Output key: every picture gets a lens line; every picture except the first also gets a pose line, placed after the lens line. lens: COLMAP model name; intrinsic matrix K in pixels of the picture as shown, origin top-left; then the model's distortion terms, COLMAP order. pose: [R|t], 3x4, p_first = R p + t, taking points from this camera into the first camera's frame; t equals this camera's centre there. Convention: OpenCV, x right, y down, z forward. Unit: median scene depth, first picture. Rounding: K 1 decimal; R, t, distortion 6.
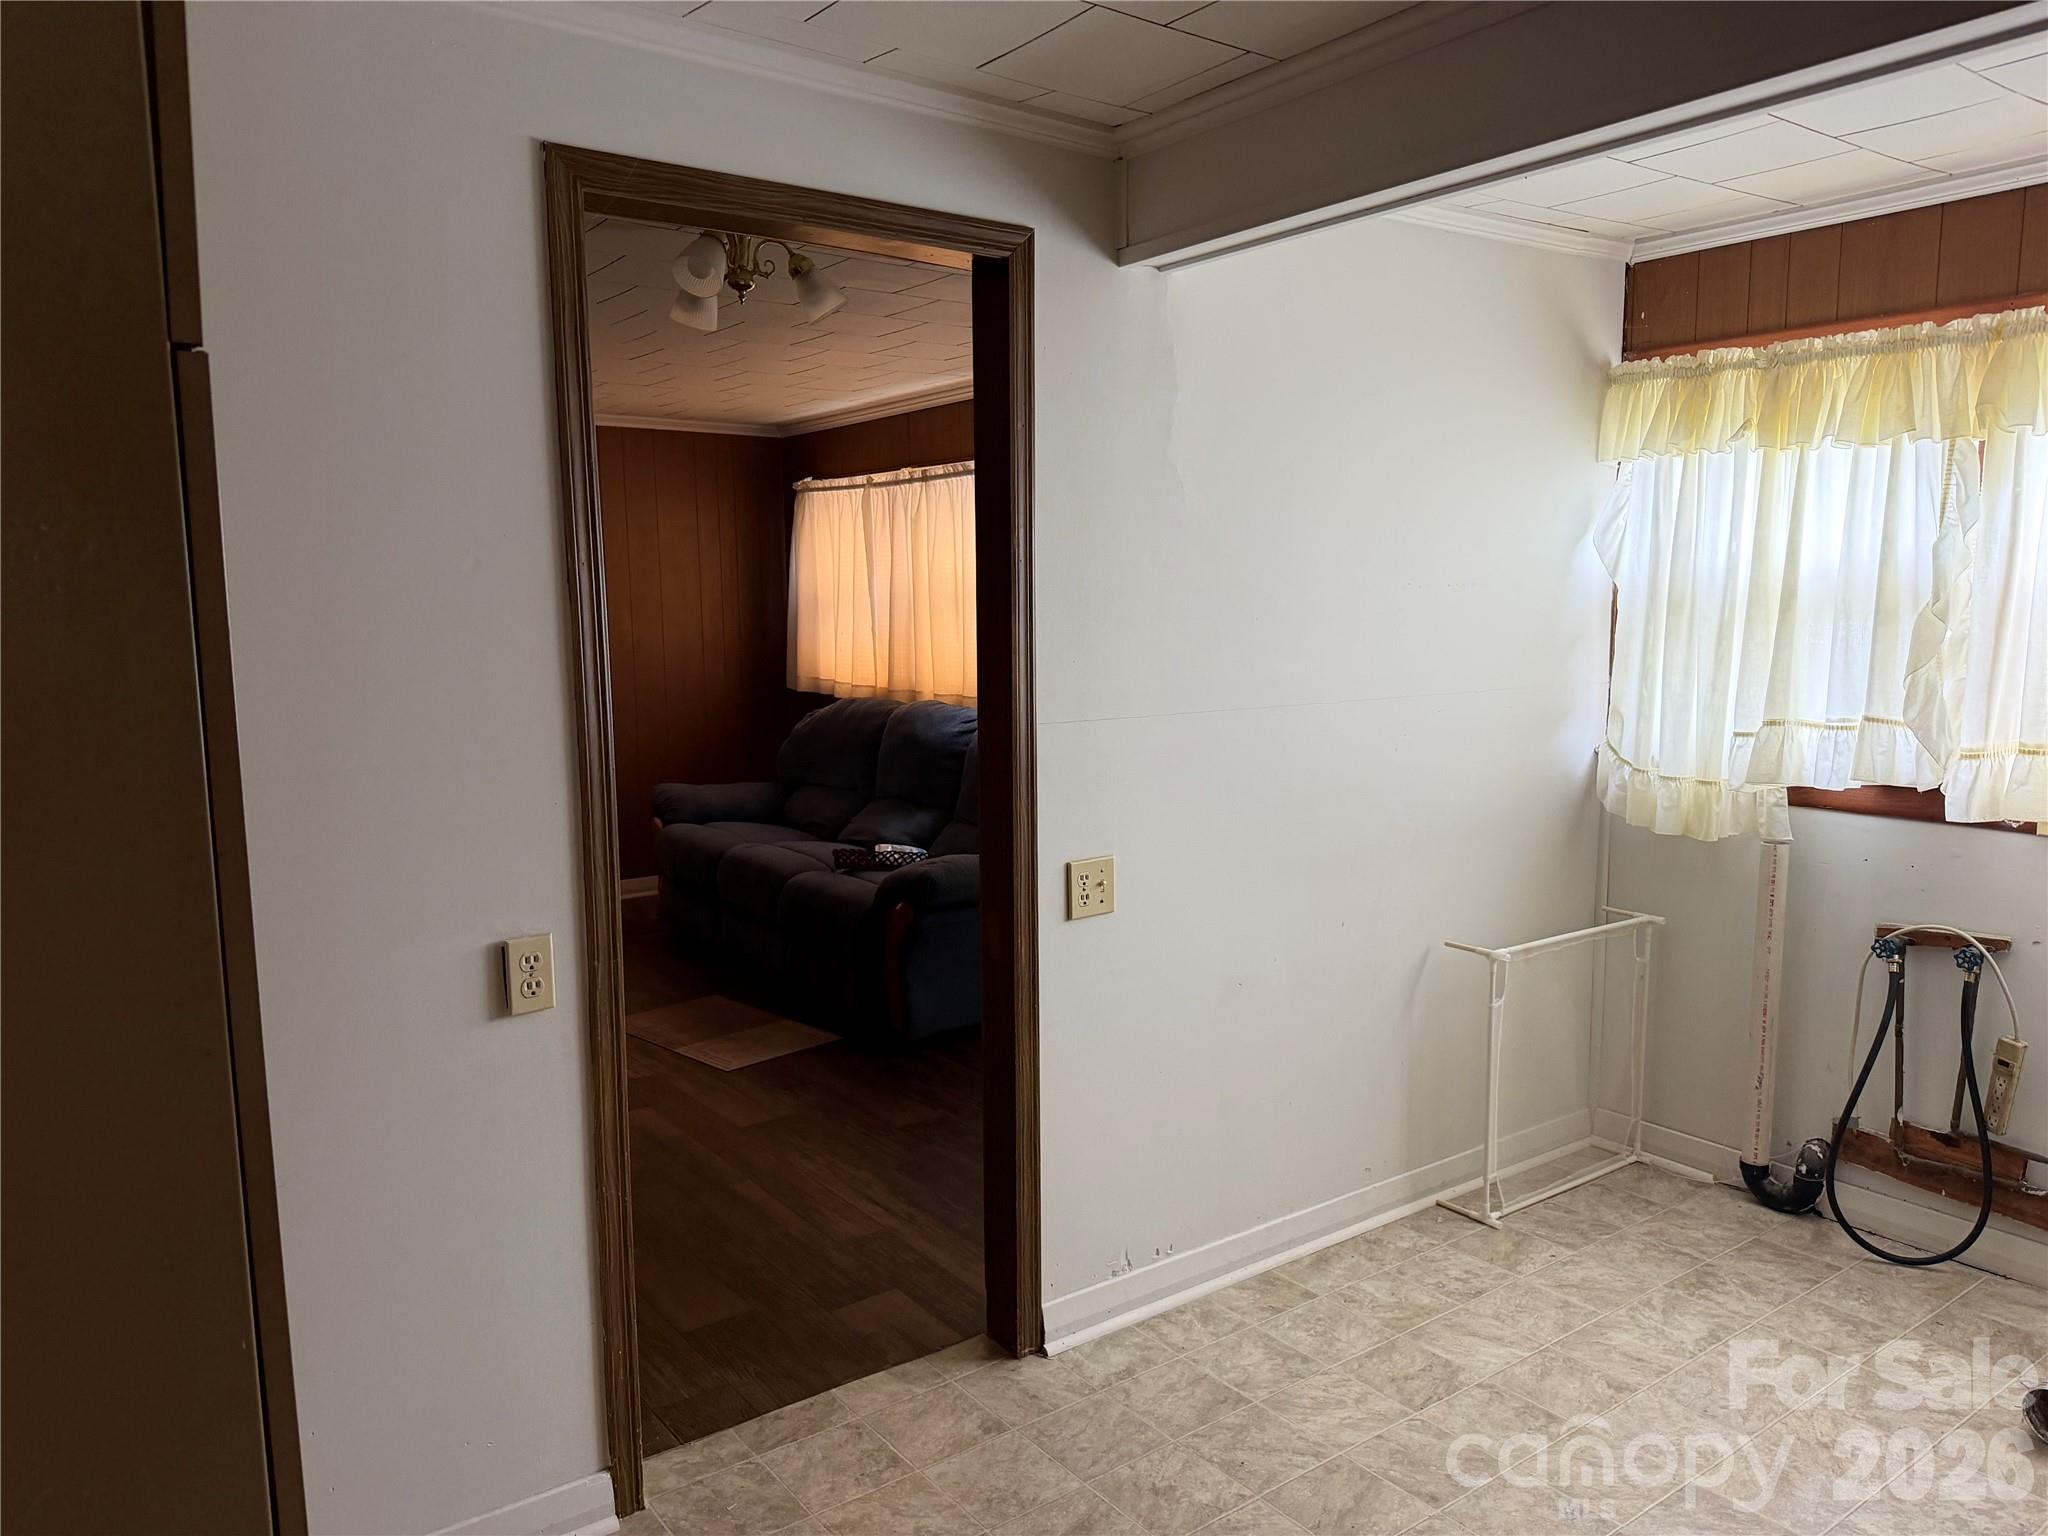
lens RADIAL K [[1436.9, 0, 1024.0], [0, 1436.9, 768.0], [0, 0, 1]] dist [0.094286, -0.127315]
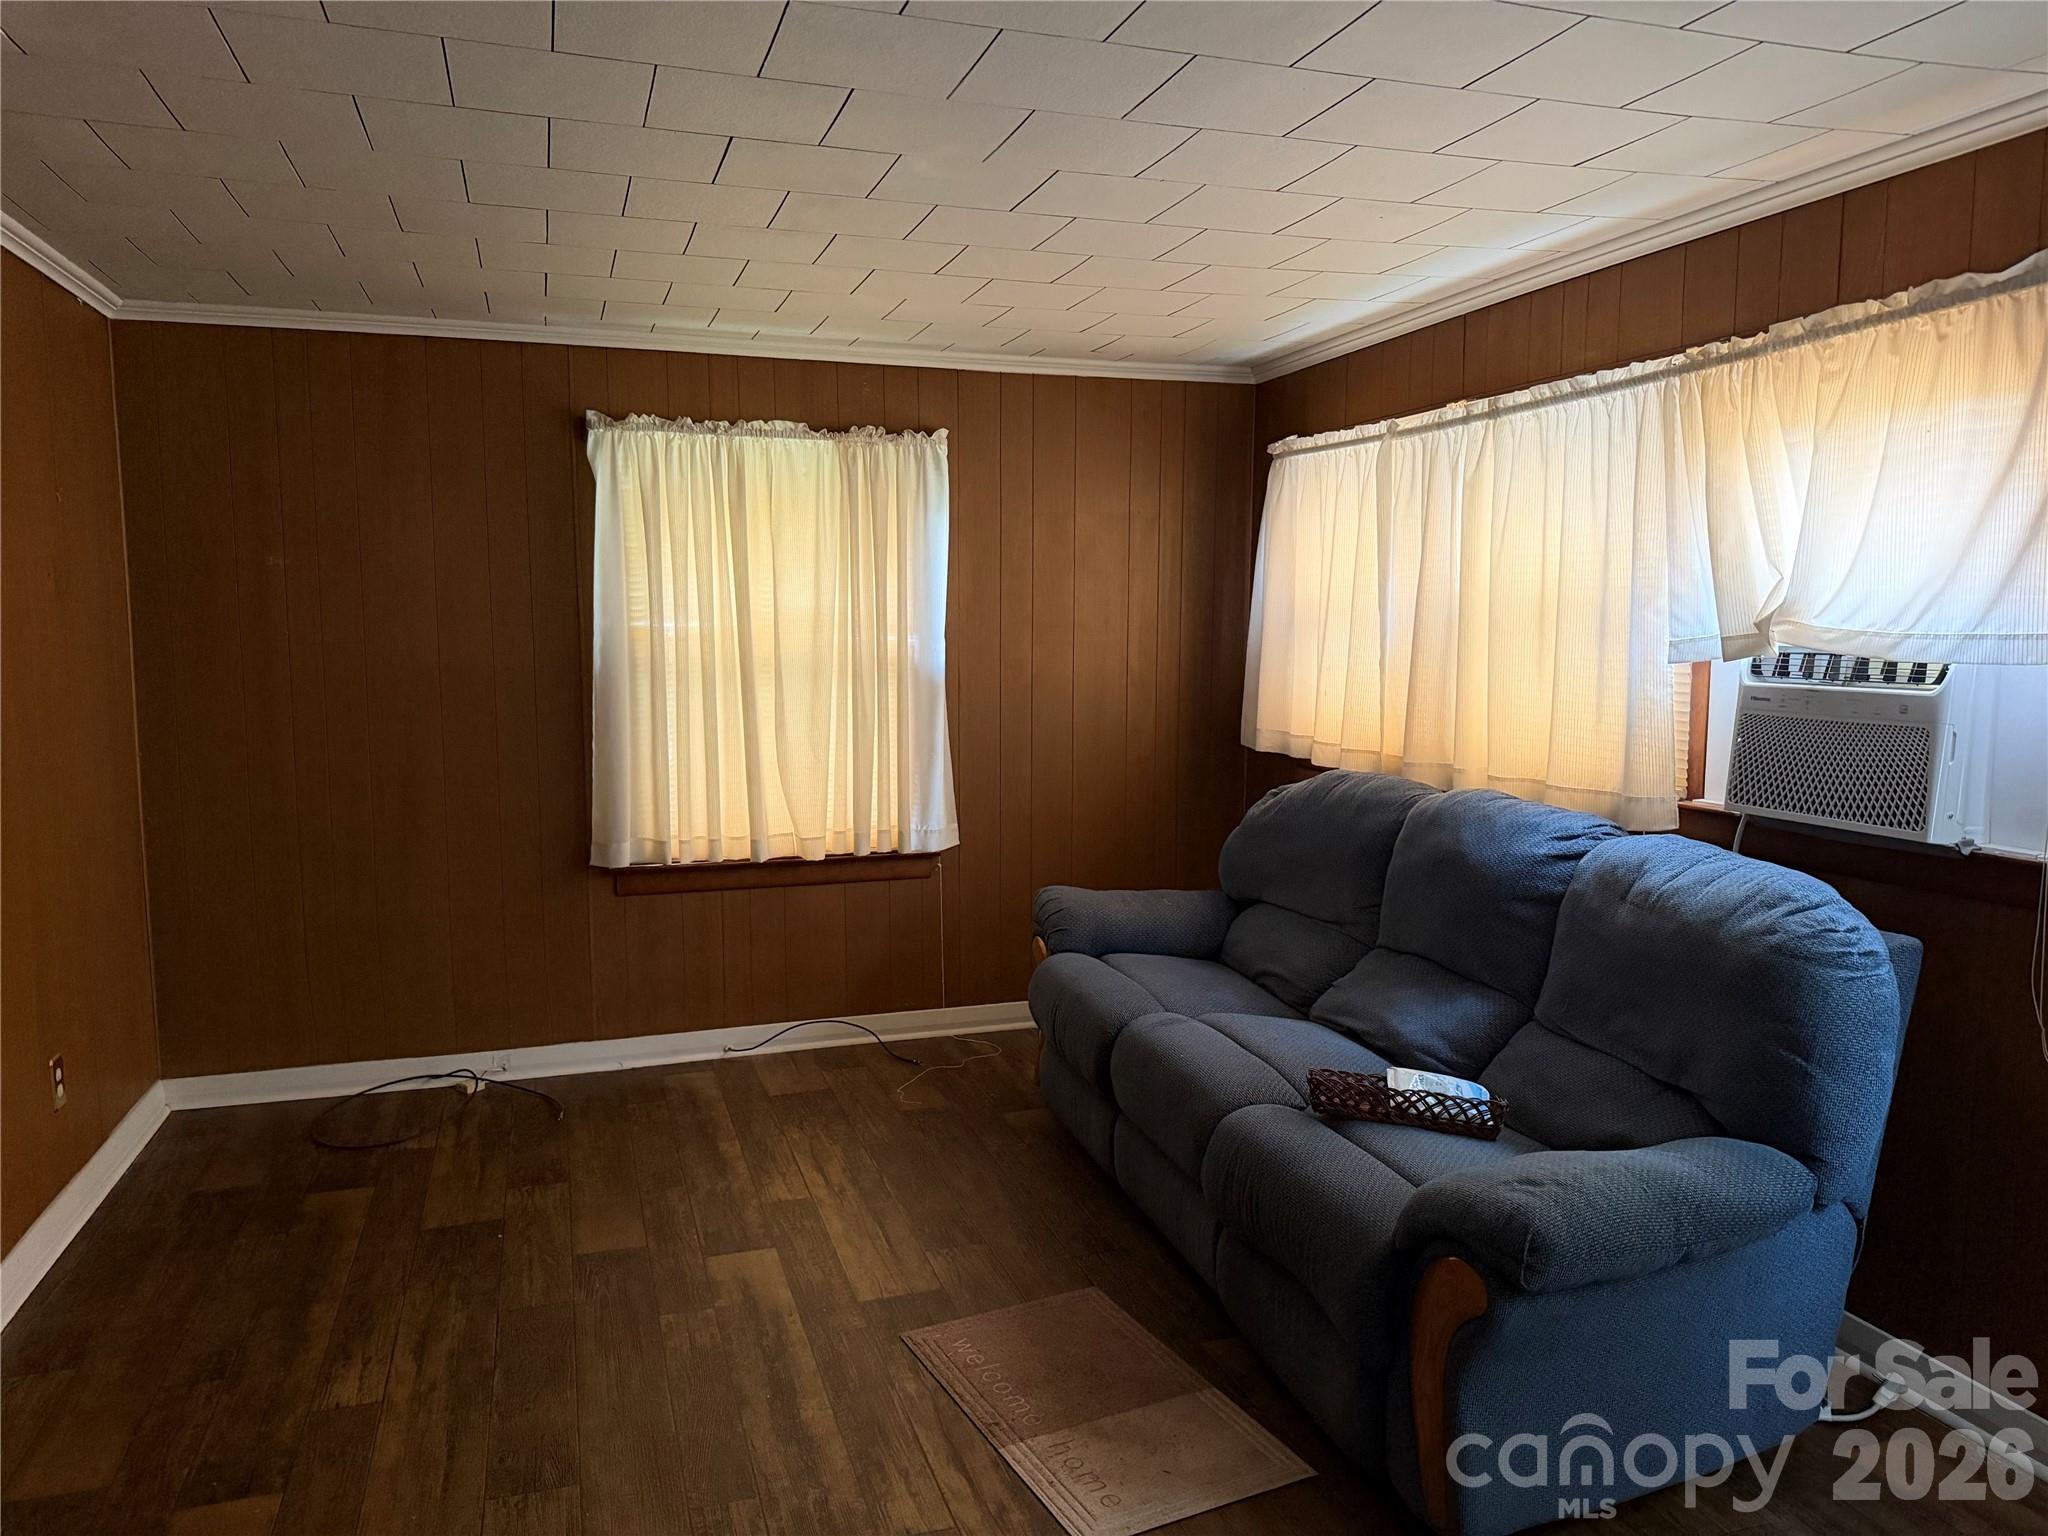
lens RADIAL K [[1450.5, 0, 1011.2], [0, 1450.5, 777.1], [0, 0, 1]] dist [0.030486, -0.045755]
pose [[0.948128, 0.052015, -0.313606, -0.058889], [-0.055443, 0.998460, -0.002016, -0.037781], [0.313018, 0.019298, 0.949551, 0.358267]]
